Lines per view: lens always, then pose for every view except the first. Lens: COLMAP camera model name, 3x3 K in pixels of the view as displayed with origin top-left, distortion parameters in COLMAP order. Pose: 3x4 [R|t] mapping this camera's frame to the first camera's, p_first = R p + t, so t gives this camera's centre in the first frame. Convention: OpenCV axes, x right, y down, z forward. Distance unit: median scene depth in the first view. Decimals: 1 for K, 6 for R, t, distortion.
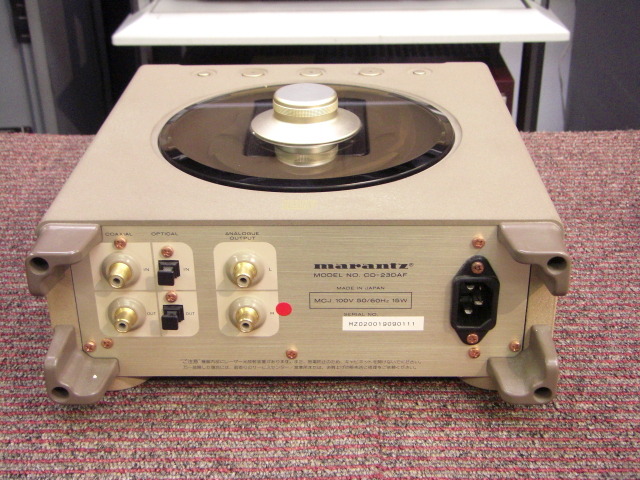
lens RADIAL K [[936.1, 0, 320.6], [0, 936.1, 239.1], [0, 0, 1]] dist [0.024146, 0.000000]
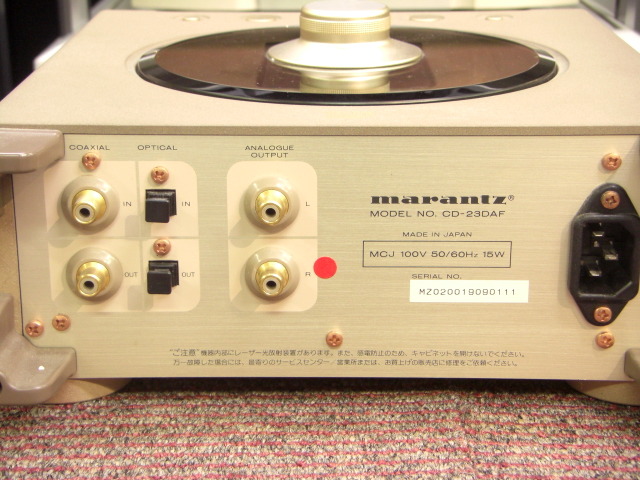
lens RADIAL K [[1312.1, 0, 321.1], [0, 1312.1, 239.5], [0, 0, 1]] dist [0.395274, 0.000000]
pose [[0.999797, 0.008097, 0.018424, -0.059070], [-0.004958, 0.986371, -0.164463, 0.209898], [-0.019504, 0.164338, 0.986211, 0.040298]]
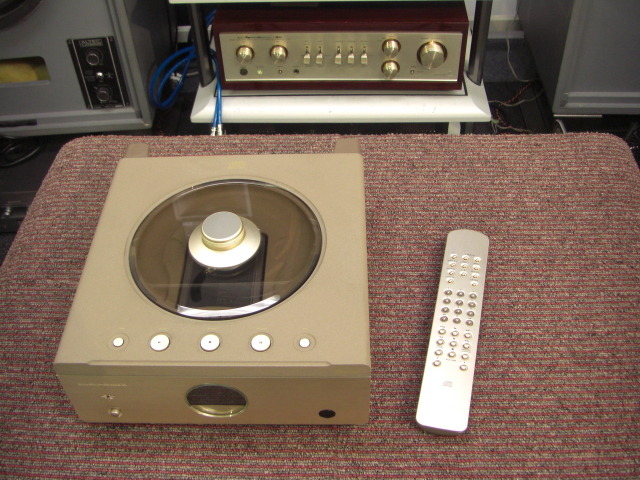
lens RADIAL K [[725.7, 0, 321.7], [0, 725.7, 239.8], [0, 0, 1]] dist [-0.168143, 0.000000]
pose [[0.999748, 0.005821, -0.021663, 0.058363], [0.001314, 0.948885, 0.315618, -0.539646], [0.022393, -0.315567, 0.948639, -0.176246]]
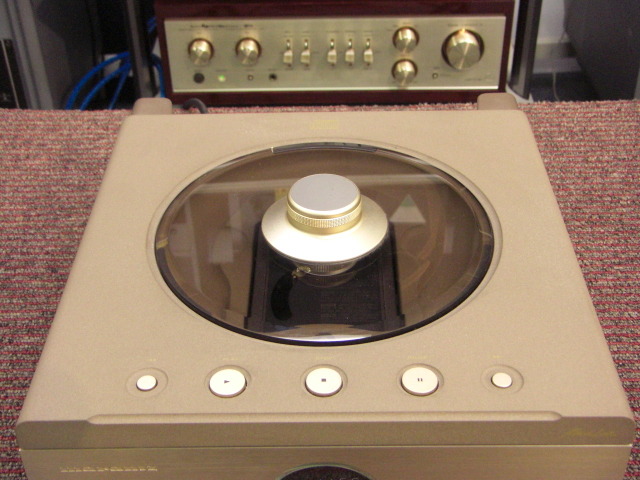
lens RADIAL K [[936.1, 0, 316.7], [0, 936.1, 242.2], [0, 0, 1]] dist [0.024146, 0.000000]
pose [[0.999933, -0.011024, 0.003395, -0.001078], [0.010320, 0.986472, 0.163606, -0.231725], [-0.005152, -0.163561, 0.986520, 0.047716]]
